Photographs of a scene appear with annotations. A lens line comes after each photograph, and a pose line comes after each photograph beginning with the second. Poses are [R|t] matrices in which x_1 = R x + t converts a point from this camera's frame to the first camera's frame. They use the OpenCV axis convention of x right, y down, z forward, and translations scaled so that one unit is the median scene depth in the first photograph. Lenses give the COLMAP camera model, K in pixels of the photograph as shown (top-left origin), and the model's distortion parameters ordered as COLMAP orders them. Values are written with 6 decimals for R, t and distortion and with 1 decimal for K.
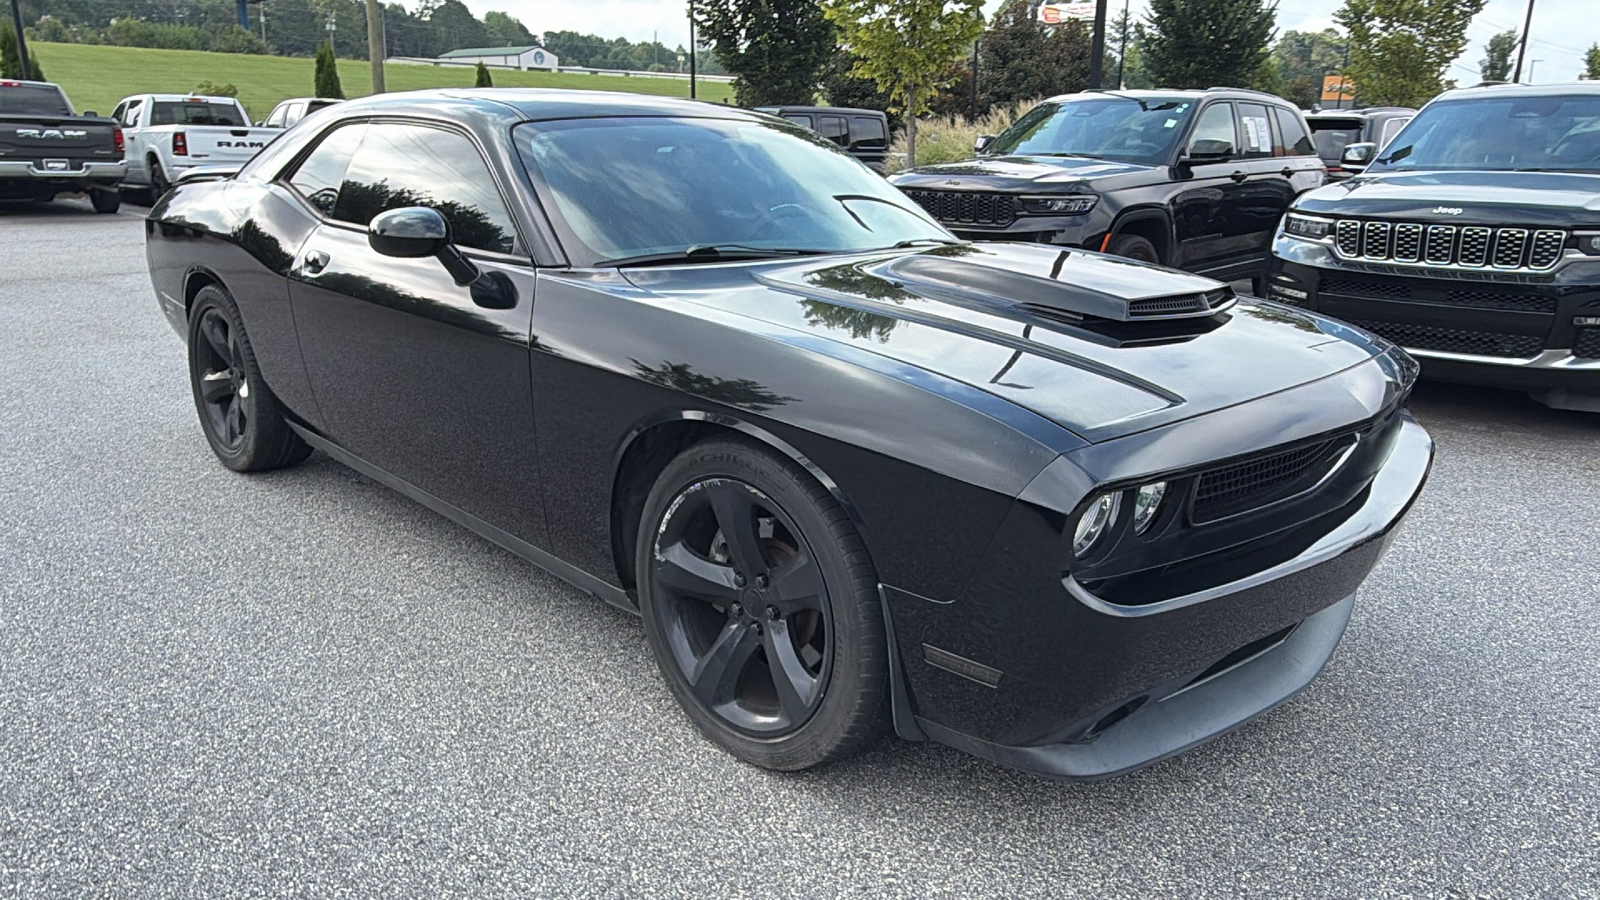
lens RADIAL K [[1102.3, 0, 800.0], [0, 1102.3, 450.0], [0, 0, 1]] dist [0.005114, 0.001136]
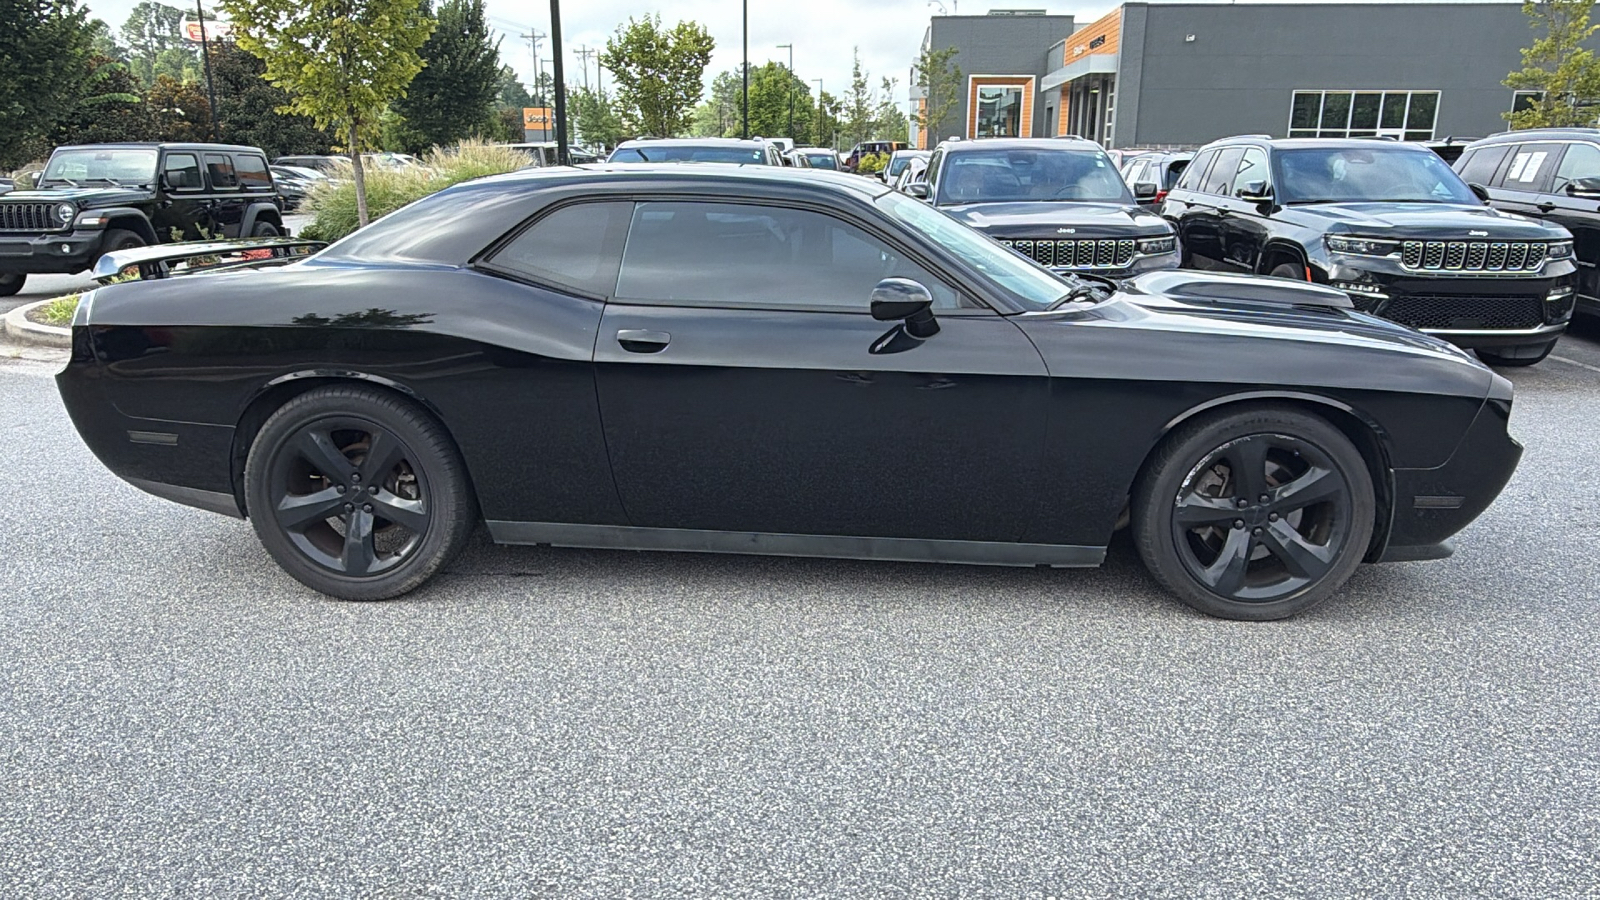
lens RADIAL K [[1117.7, 0, 800.0], [0, 1117.7, 450.0], [0, 0, 1]] dist [-0.000583, 0.000451]
pose [[0.756895, -0.173346, 0.630128, -0.758480], [0.188260, 0.981143, 0.043776, -0.069213], [-0.625834, 0.085494, 0.775256, 0.101918]]
